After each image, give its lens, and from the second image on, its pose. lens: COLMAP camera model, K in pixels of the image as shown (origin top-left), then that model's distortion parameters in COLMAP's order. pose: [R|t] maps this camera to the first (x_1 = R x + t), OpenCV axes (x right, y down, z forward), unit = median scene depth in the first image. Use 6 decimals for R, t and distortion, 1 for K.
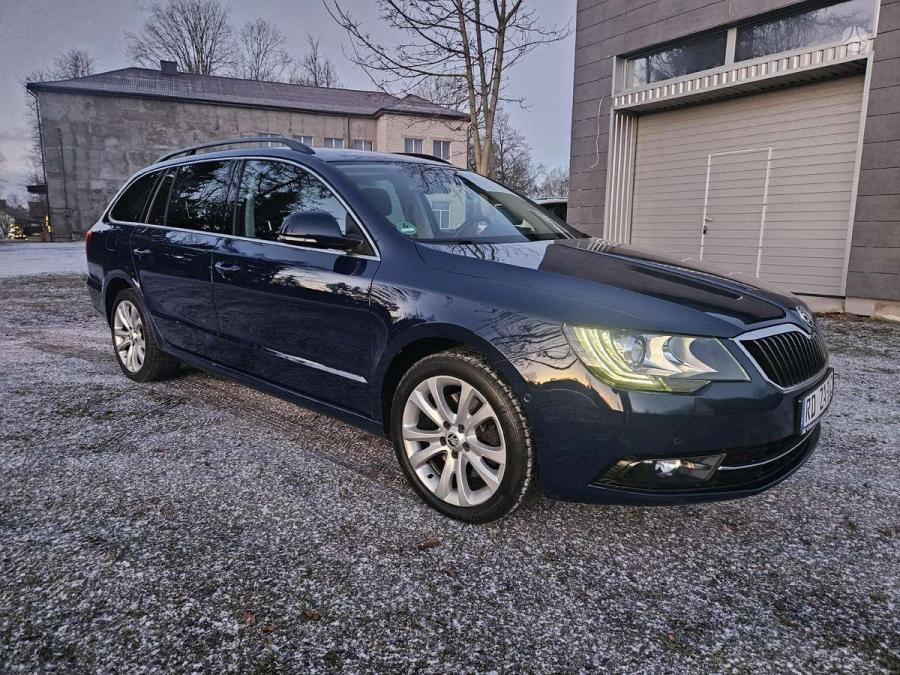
lens RADIAL K [[590.6, 0, 450.3], [0, 590.6, 319.3], [0, 0, 1]] dist [0.065552, -0.049795]
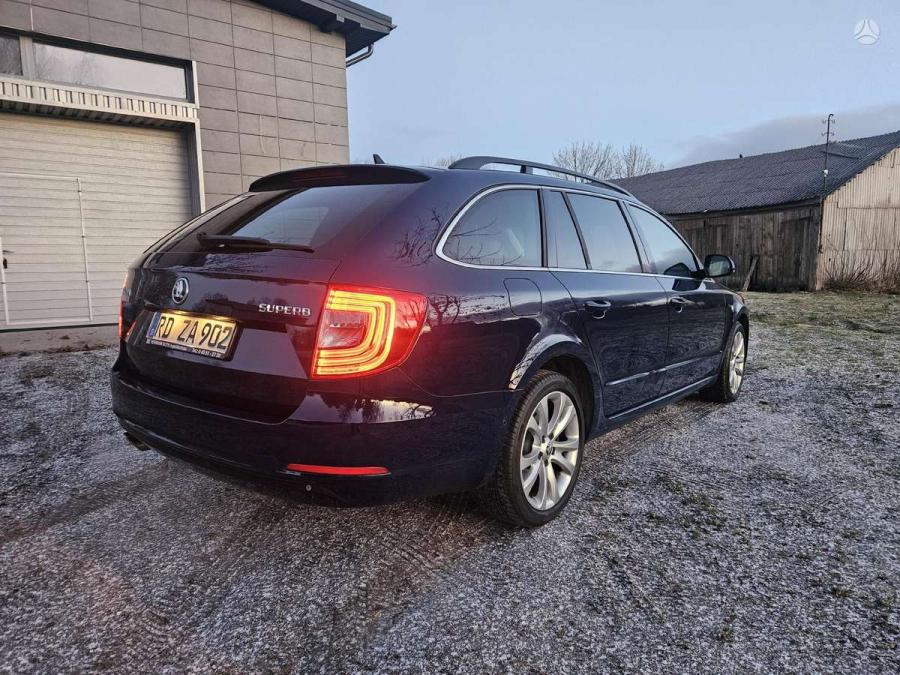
lens RADIAL K [[594.4, 0, 456.6], [0, 594.4, 316.4], [0, 0, 1]] dist [0.062316, -0.050723]
pose [[-0.036767, -0.103022, 0.993999, -1.972215], [0.155538, 0.981960, 0.107527, -0.326198], [-0.987145, 0.158559, -0.020080, 1.901383]]
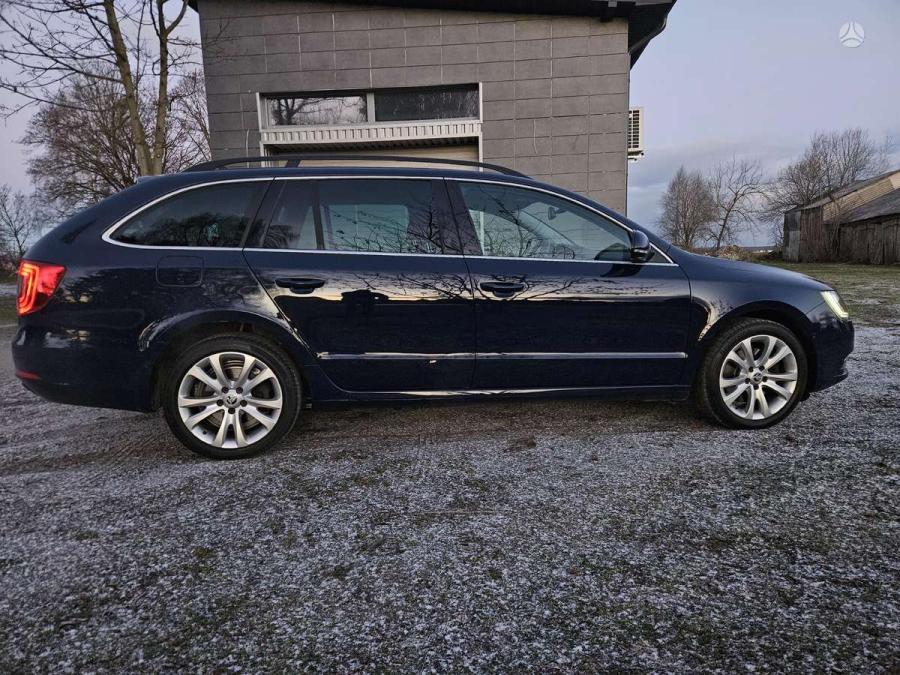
lens RADIAL K [[590.6, 0, 450.3], [0, 590.6, 319.3], [0, 0, 1]] dist [0.065552, -0.049795]
pose [[0.646646, -0.098988, 0.756340, -1.585375], [0.141415, 0.989913, 0.008653, -0.065740], [-0.749567, 0.101362, 0.654121, 0.536959]]
